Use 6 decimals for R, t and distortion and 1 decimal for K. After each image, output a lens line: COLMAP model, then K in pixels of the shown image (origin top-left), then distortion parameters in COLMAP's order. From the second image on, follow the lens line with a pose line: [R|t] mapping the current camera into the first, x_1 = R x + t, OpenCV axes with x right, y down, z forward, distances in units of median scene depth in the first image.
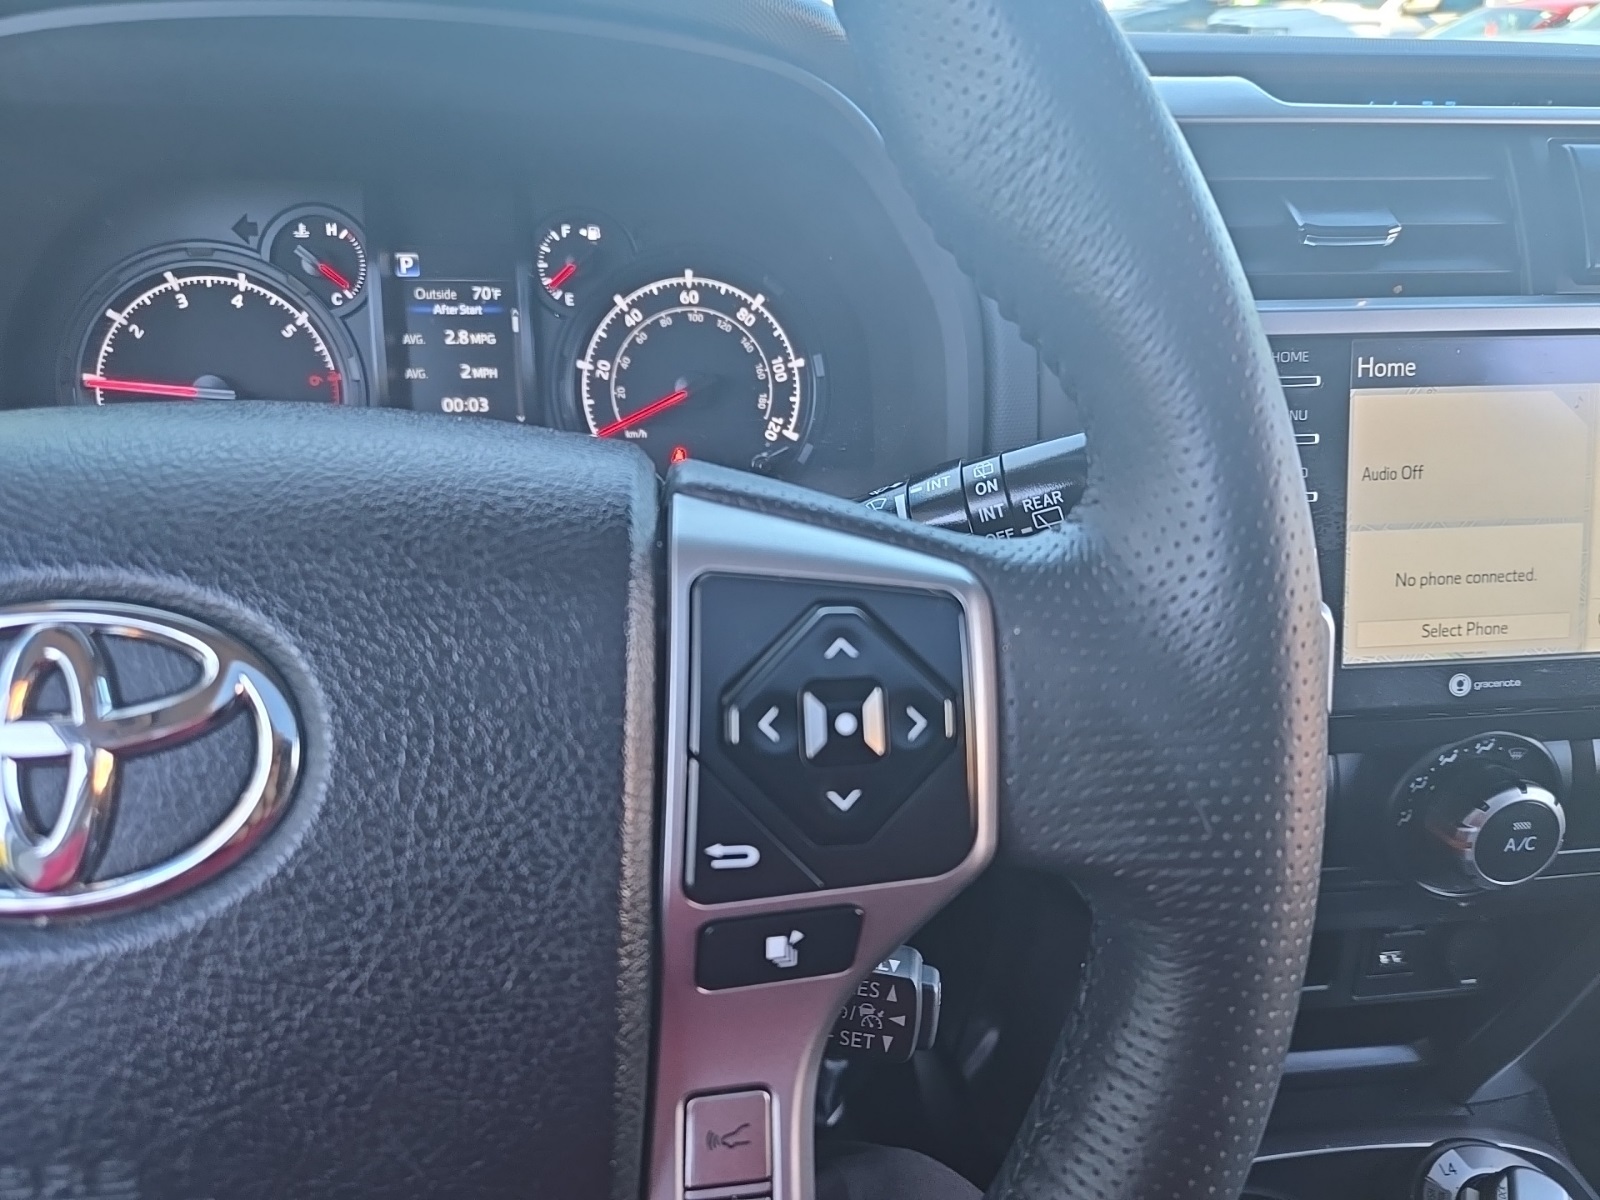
lens RADIAL K [[1061.0, 0, 800.0], [0, 1061.0, 600.0], [0, 0, 1]] dist [0.043200, -0.034490]
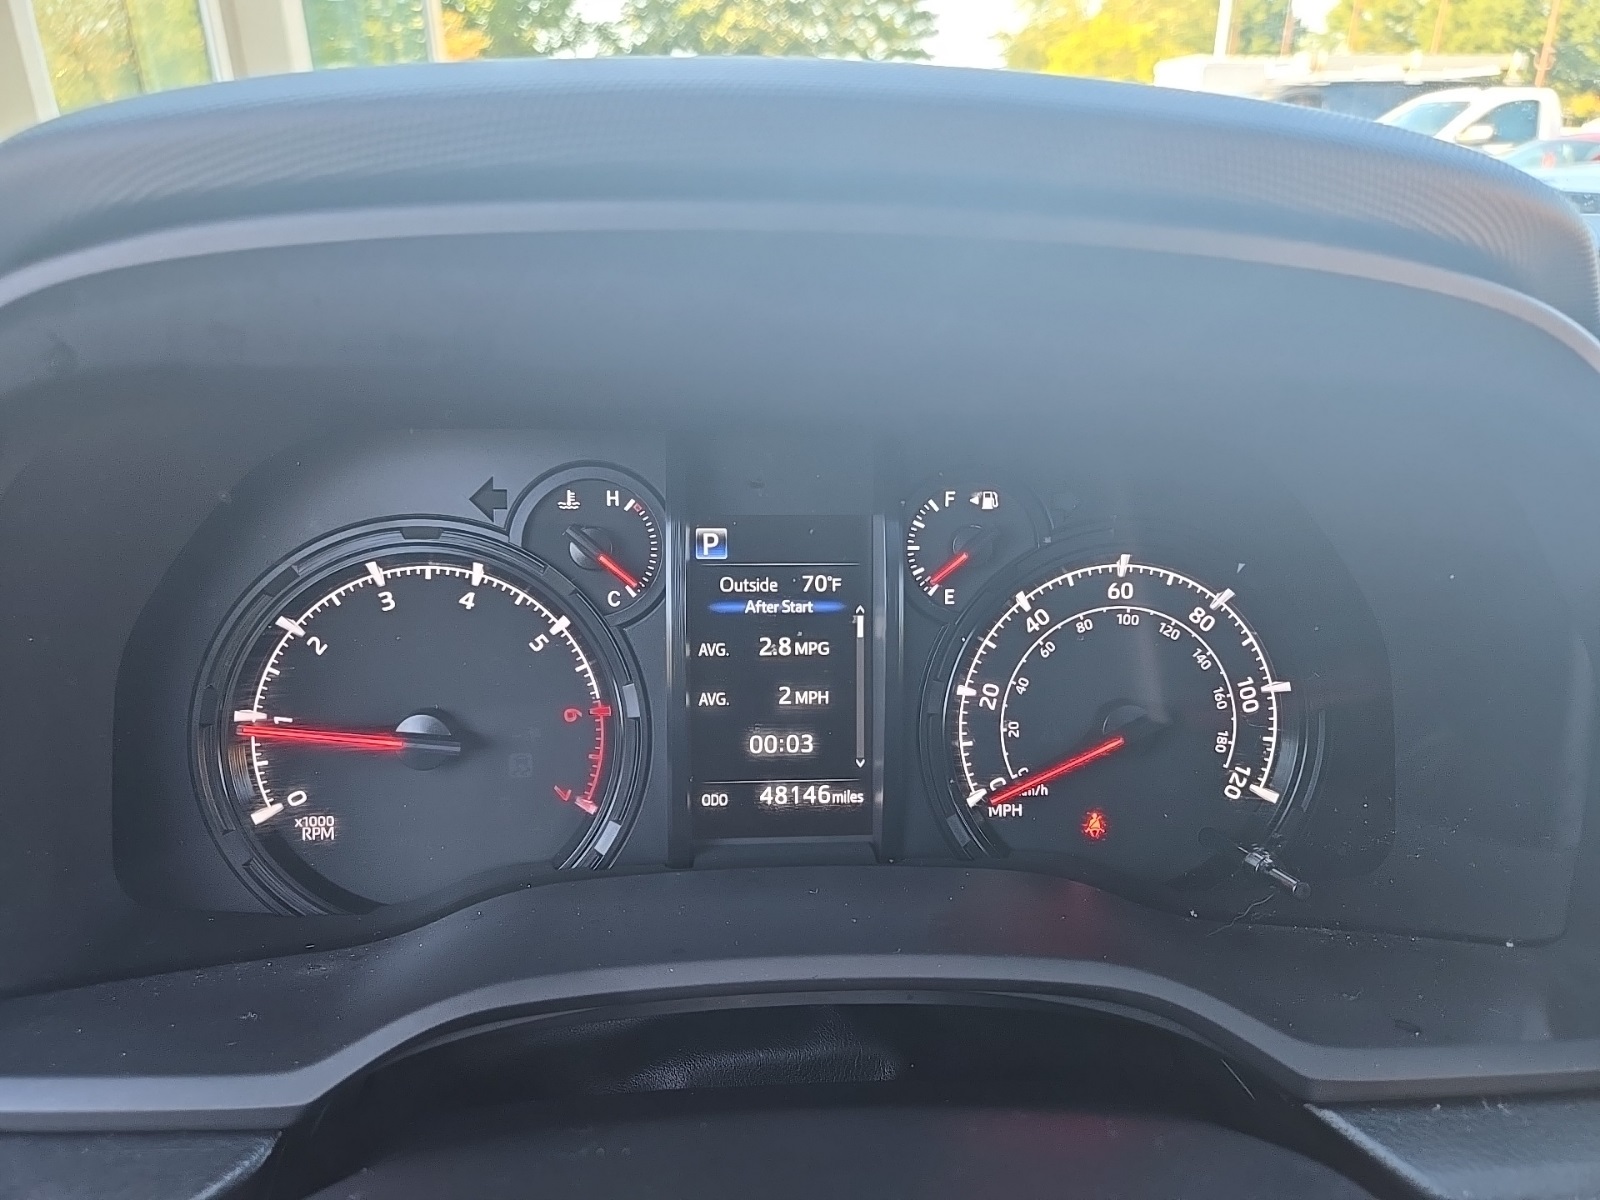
lens RADIAL K [[1061.0, 0, 800.0], [0, 1061.0, 600.0], [0, 0, 1]] dist [0.043200, -0.034490]
pose [[0.999420, 0.016190, -0.029962, -0.297932], [-0.018988, 0.995239, -0.095597, -0.220185], [0.028272, 0.096110, 0.994969, 0.343936]]
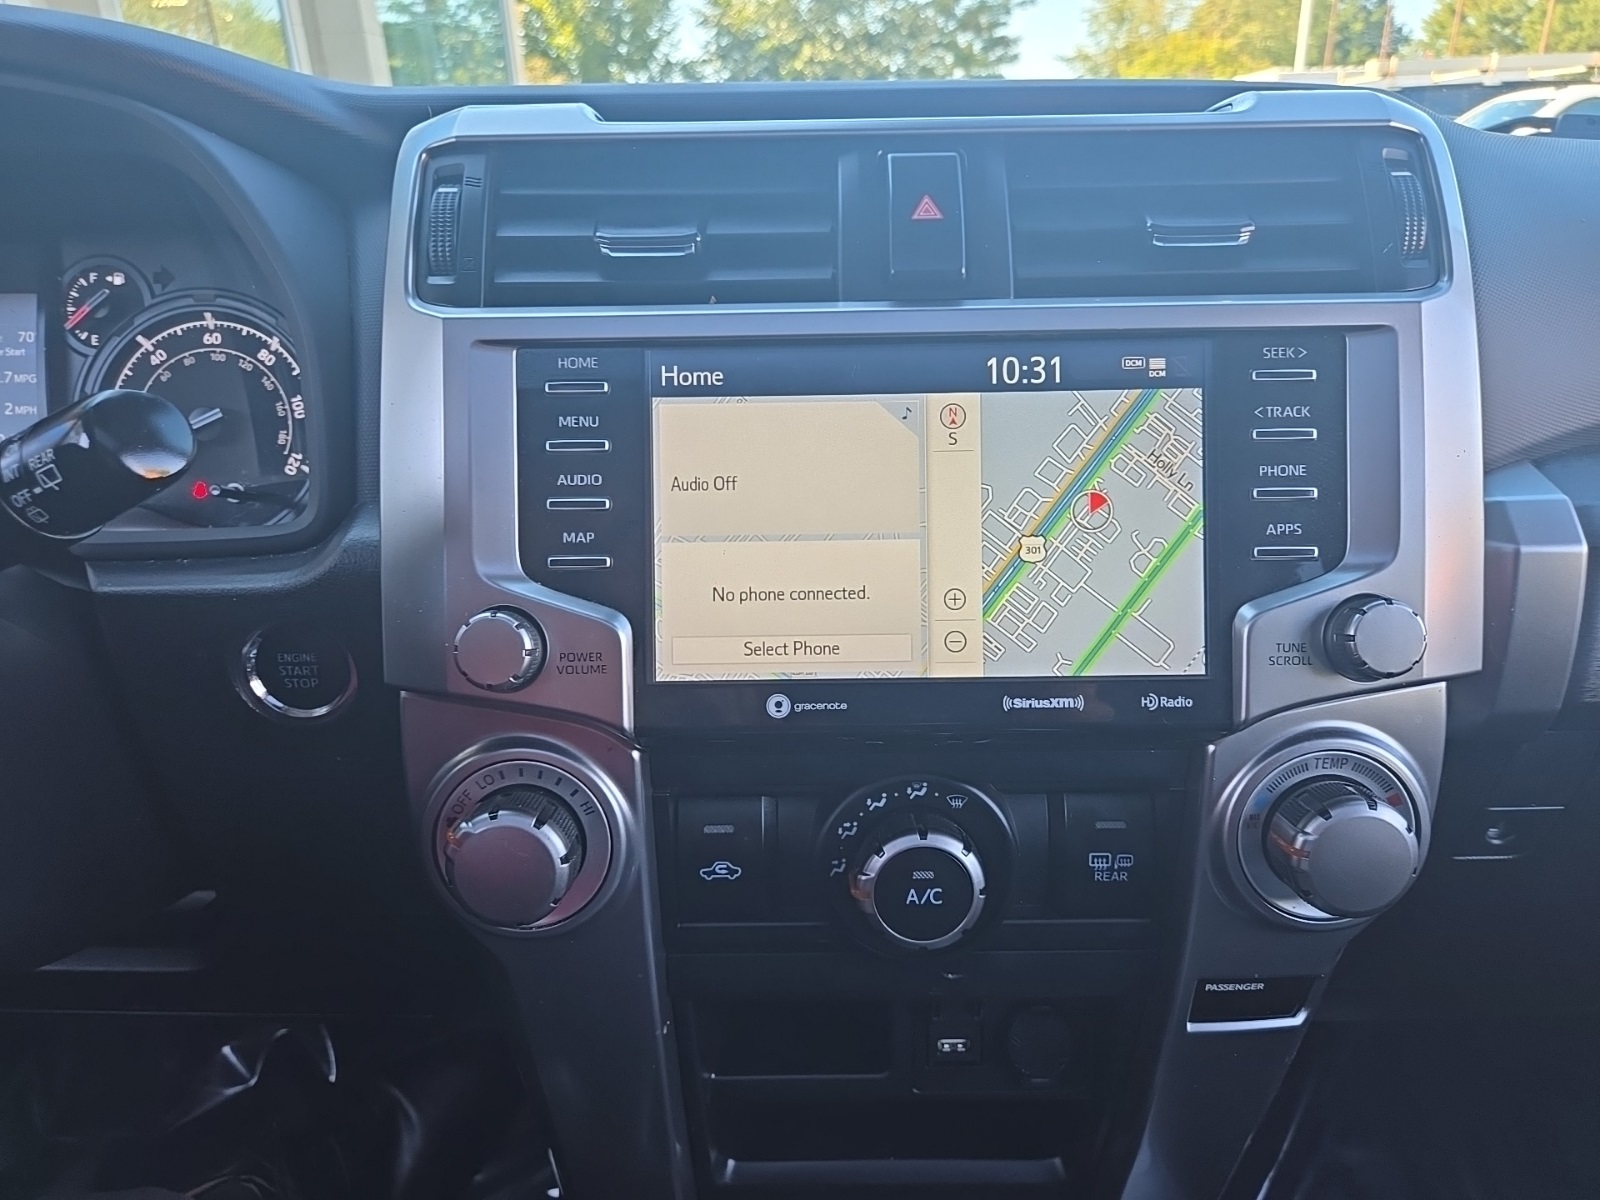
lens RADIAL K [[1054.5, 0, 807.4], [0, 1054.5, 608.1], [0, 0, 1]] dist [0.041937, -0.027751]
pose [[0.993015, 0.016866, -0.116778, 0.630980], [-0.029828, 0.993466, -0.110159, 0.080169], [0.114157, 0.112873, 0.987030, 0.065648]]
